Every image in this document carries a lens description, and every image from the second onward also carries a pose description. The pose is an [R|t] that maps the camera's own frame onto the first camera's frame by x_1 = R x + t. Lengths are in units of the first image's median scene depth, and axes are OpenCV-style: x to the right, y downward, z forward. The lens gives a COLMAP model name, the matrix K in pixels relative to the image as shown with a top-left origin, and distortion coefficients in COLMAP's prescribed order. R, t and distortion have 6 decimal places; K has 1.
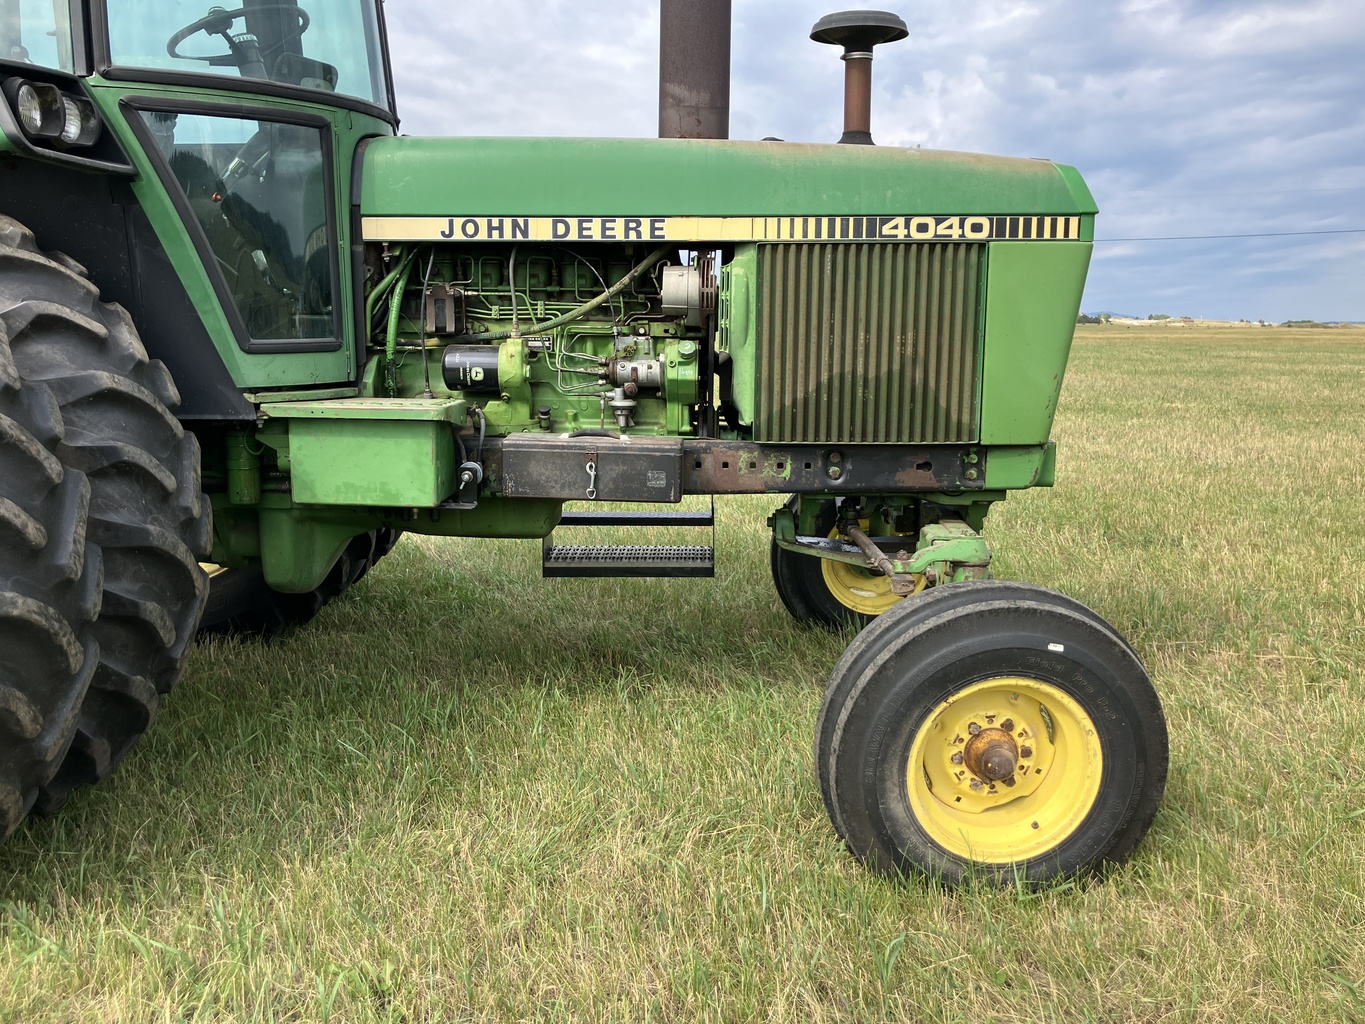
lens RADIAL K [[1366.1, 0, 586.8], [0, 1366.1, 580.9], [0, 0, 1]] dist [0.274432, -0.872740]
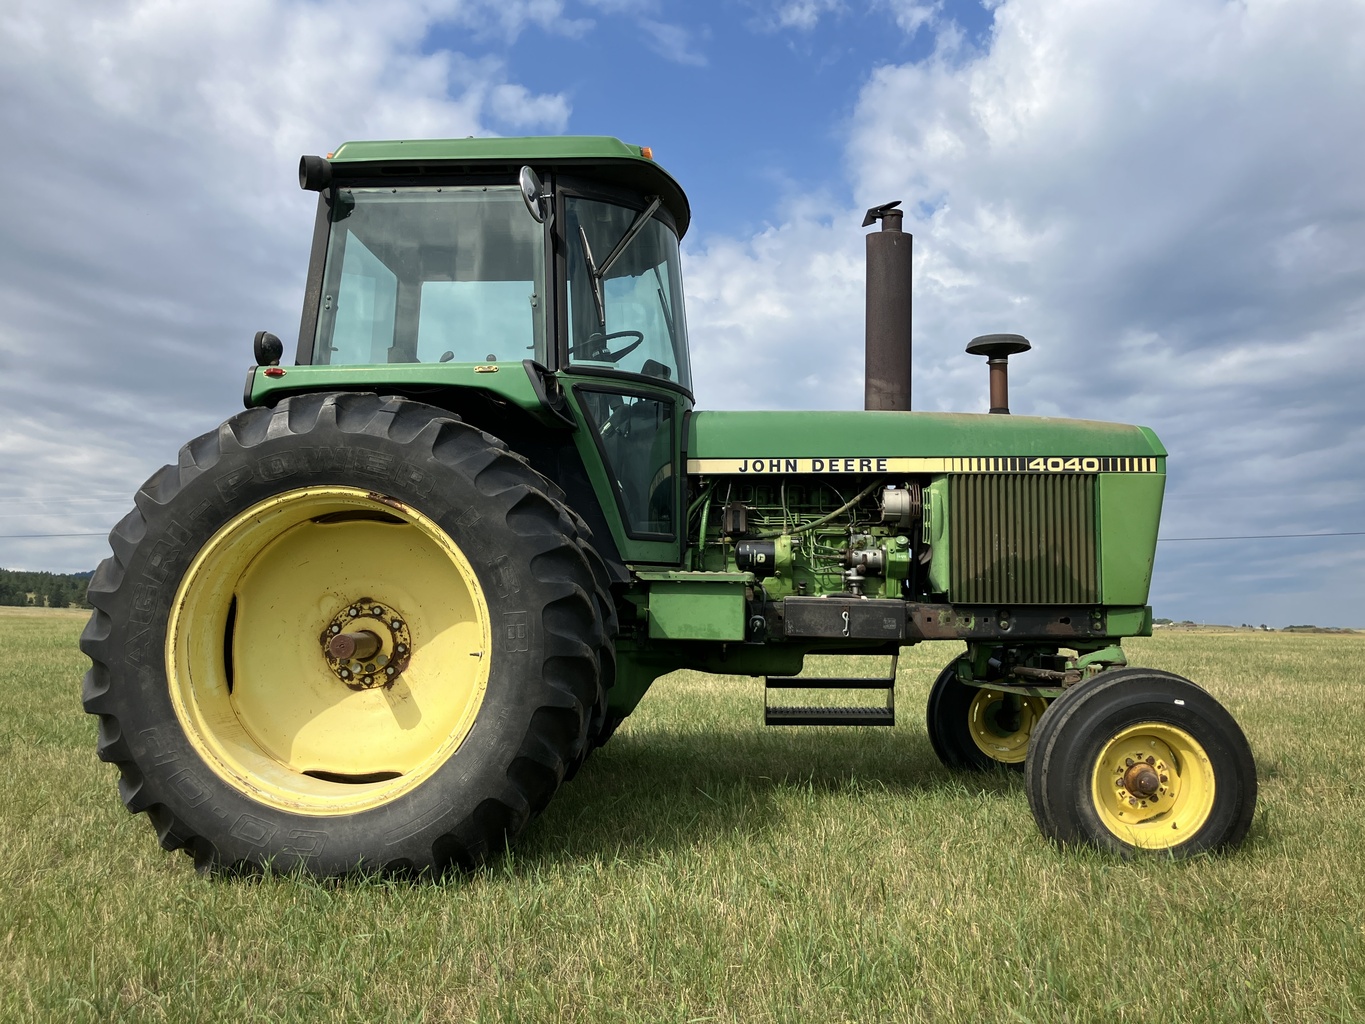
lens RADIAL K [[1167.2, 0, 682.5], [0, 1167.2, 512.0], [0, 0, 1]] dist [0.012335, 0.010114]
pose [[0.999634, -0.000980, -0.027021, -0.135102], [-0.005386, 0.972105, -0.234485, 0.102740], [0.026497, 0.234544, 0.971744, -0.257992]]
